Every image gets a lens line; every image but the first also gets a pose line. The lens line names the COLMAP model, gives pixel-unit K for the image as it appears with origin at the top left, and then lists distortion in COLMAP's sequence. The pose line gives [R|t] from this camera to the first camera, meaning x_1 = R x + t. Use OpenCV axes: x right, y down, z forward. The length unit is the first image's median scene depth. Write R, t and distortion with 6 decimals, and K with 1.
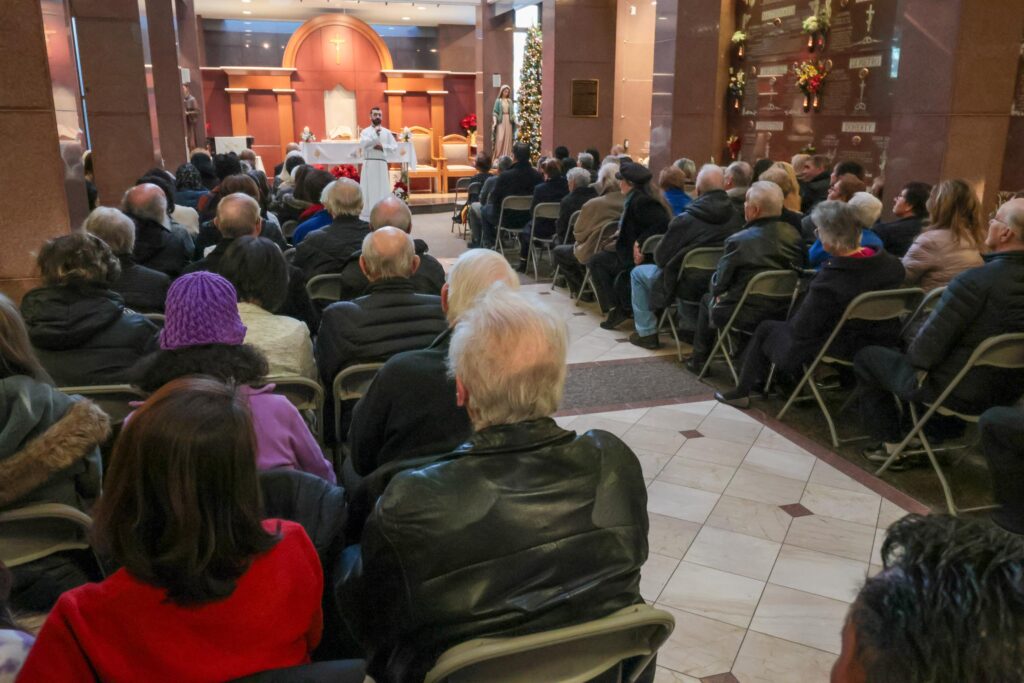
lens RADIAL K [[793.8, 0, 512.0], [0, 793.8, 341.5], [0, 0, 1]] dist [-0.001236, 0.001783]
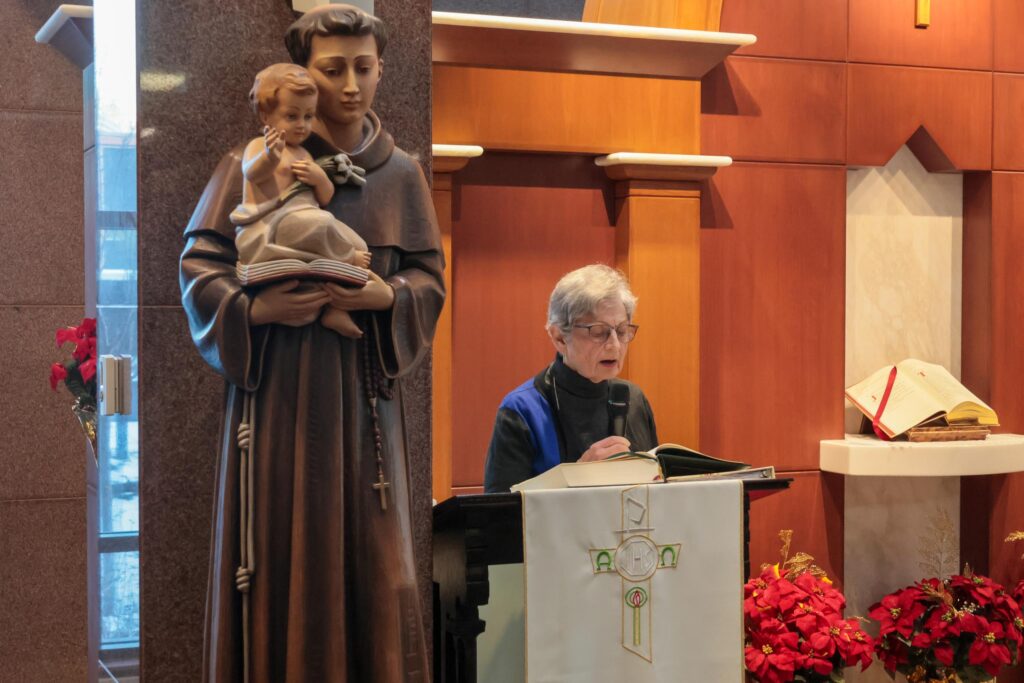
lens RADIAL K [[1671.0, 0, 513.6], [0, 1671.0, 355.1], [0, 0, 1]] dist [0.025770, -0.000961]
pose [[0.995189, -0.004476, 0.097871, -0.347560], [0.027779, 0.970853, -0.238062, -0.189677], [-0.093952, 0.239636, 0.966306, 0.659337]]
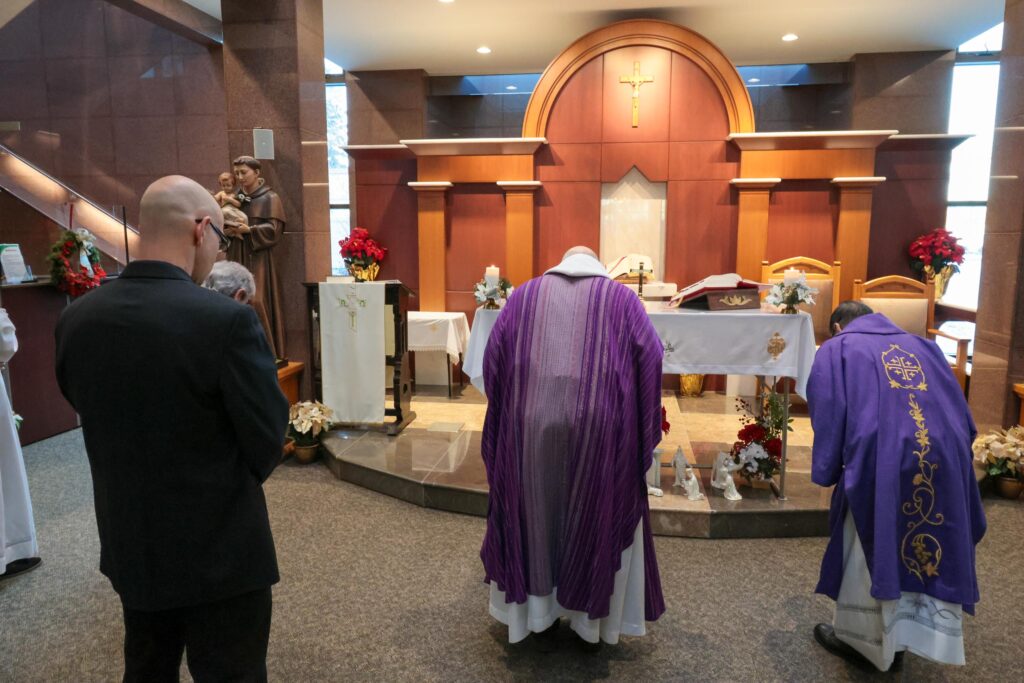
lens RADIAL K [[689.7, 0, 512.0], [0, 689.7, 341.5], [0, 0, 1]] dist [0.000901, 0.002808]
pose [[0.898957, 0.064652, -0.433239, -0.098617], [-0.116826, 0.988610, -0.094881, -0.175451], [0.422170, 0.135908, 0.896271, 0.617576]]
